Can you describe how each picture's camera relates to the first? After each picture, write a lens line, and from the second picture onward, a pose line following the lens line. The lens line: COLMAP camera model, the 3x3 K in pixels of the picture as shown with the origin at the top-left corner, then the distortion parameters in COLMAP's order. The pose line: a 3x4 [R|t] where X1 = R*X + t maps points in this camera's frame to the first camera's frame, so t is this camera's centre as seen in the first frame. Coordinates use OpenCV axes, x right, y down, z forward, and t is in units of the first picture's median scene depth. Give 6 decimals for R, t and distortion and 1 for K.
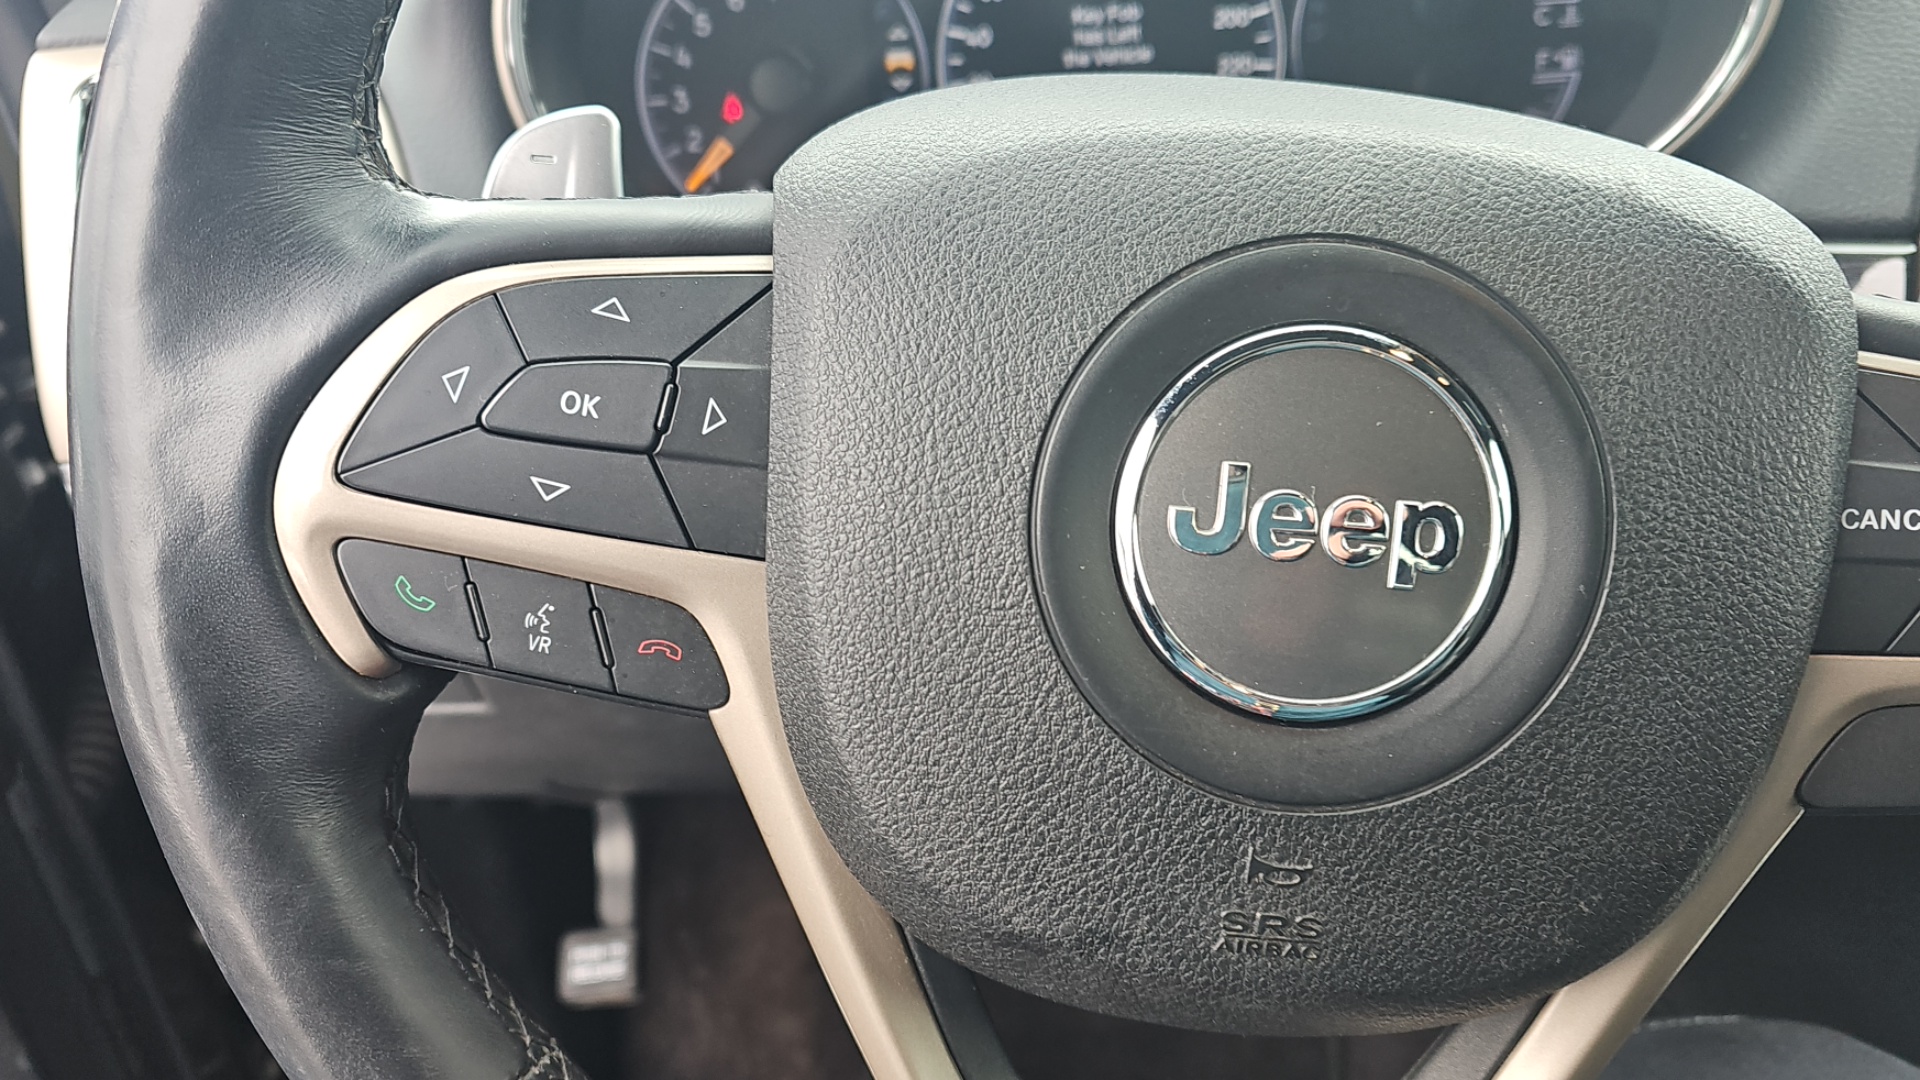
lens RADIAL K [[1474.0, 0, 955.2], [0, 1474.0, 544.7], [0, 0, 1]] dist [0.082934, -0.215792]
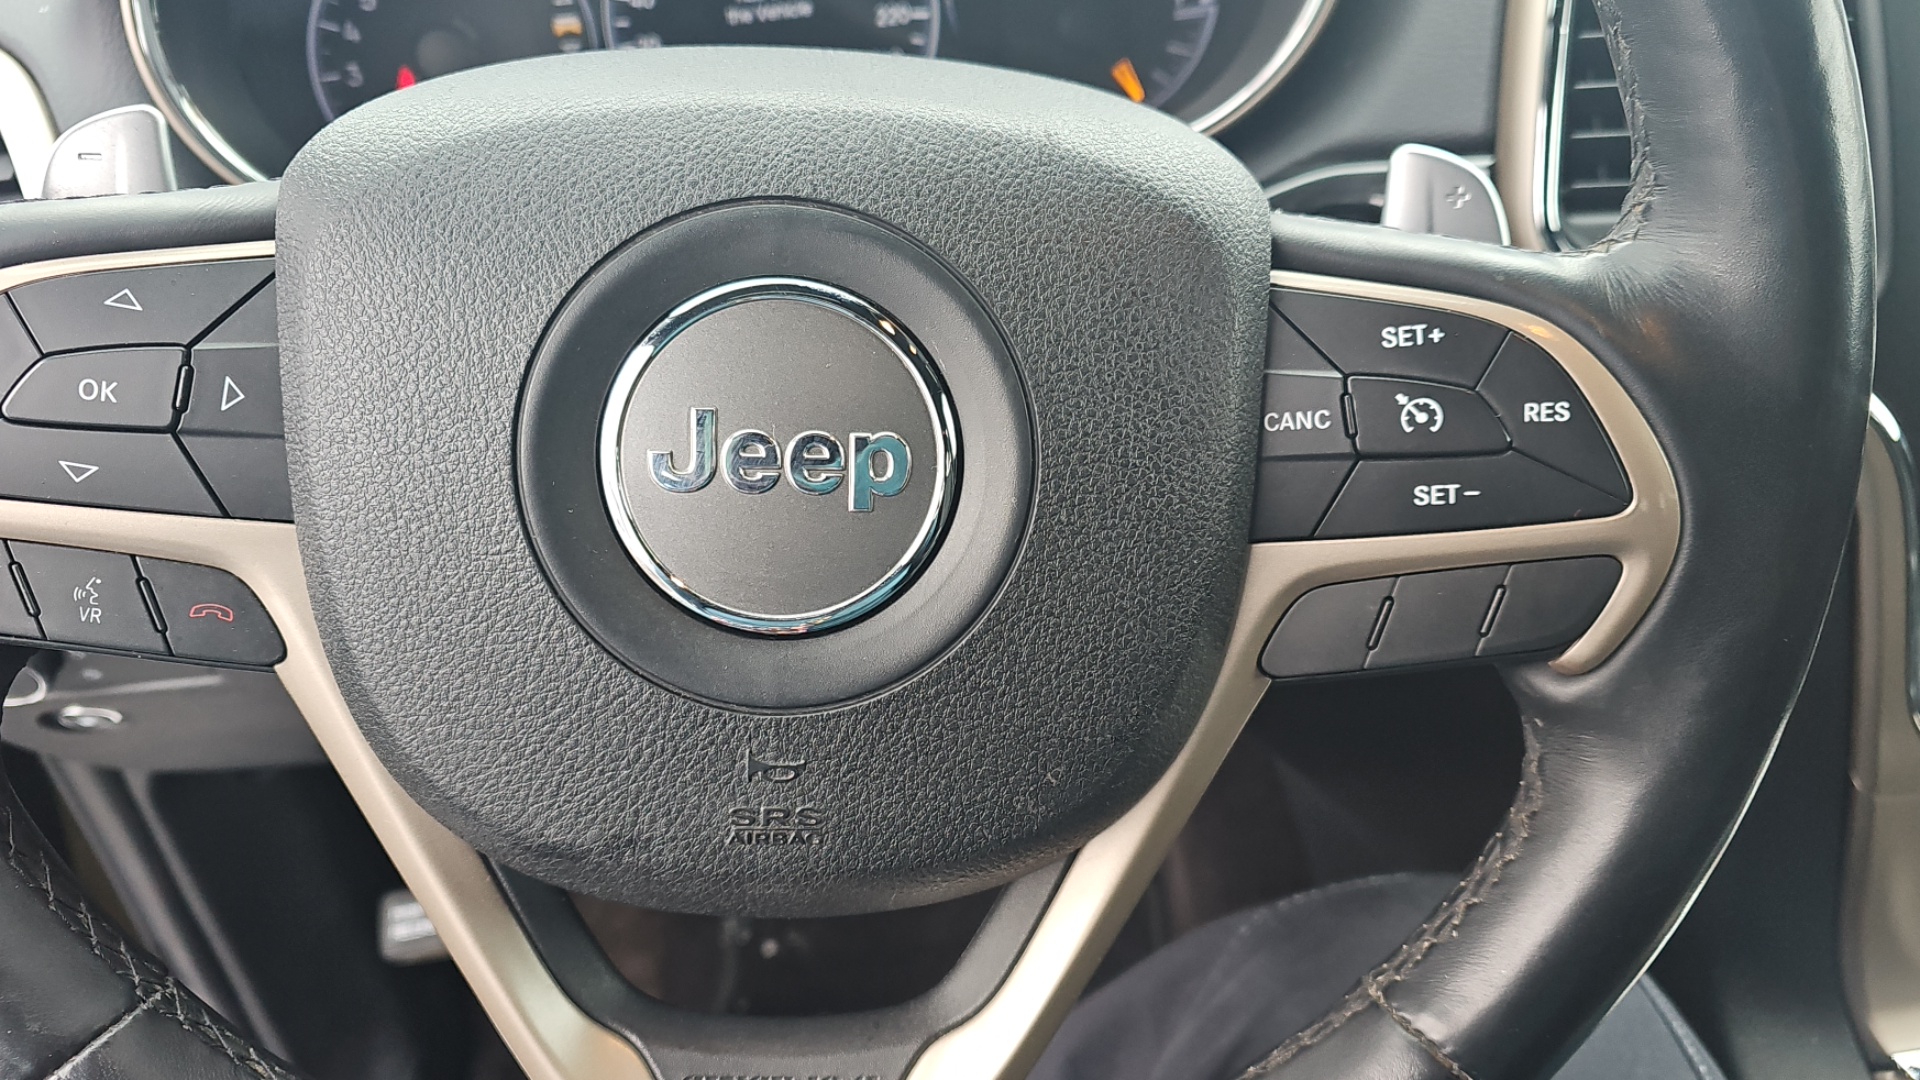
lens RADIAL K [[1471.4, 0, 960.0], [0, 1471.4, 540.0], [0, 0, 1]] dist [0.034970, -0.088999]
pose [[0.995136, -0.069118, 0.070187, 0.288803], [0.066267, 0.996910, 0.042174, 0.009562], [-0.072885, -0.037318, 0.996642, -0.114172]]
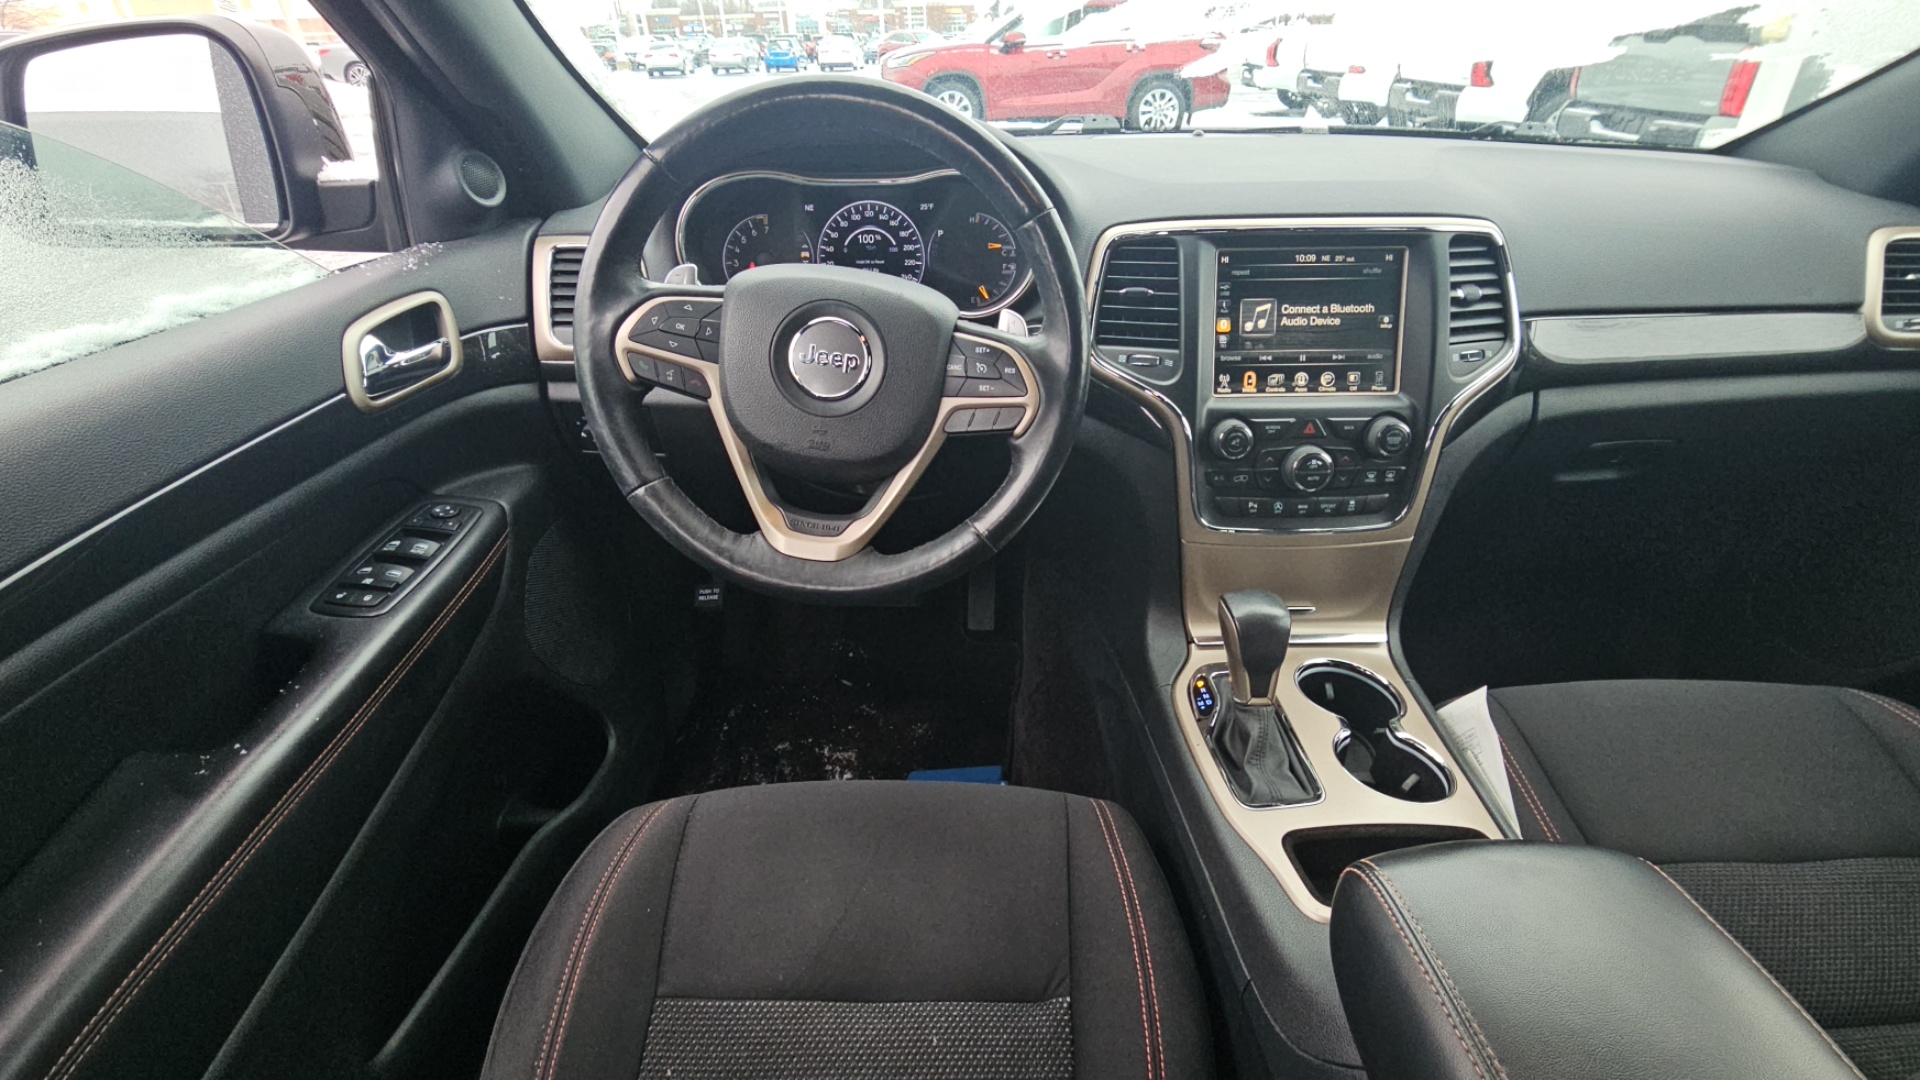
lens RADIAL K [[854.6, 0, 977.9], [0, 854.6, 536.3], [0, 0, 1]] dist [0.001453, -0.001314]
pose [[0.998406, 0.053033, 0.019335, 0.696961], [-0.053254, 0.998519, 0.011093, 0.505546], [-0.018718, -0.012105, 0.999752, -1.807149]]
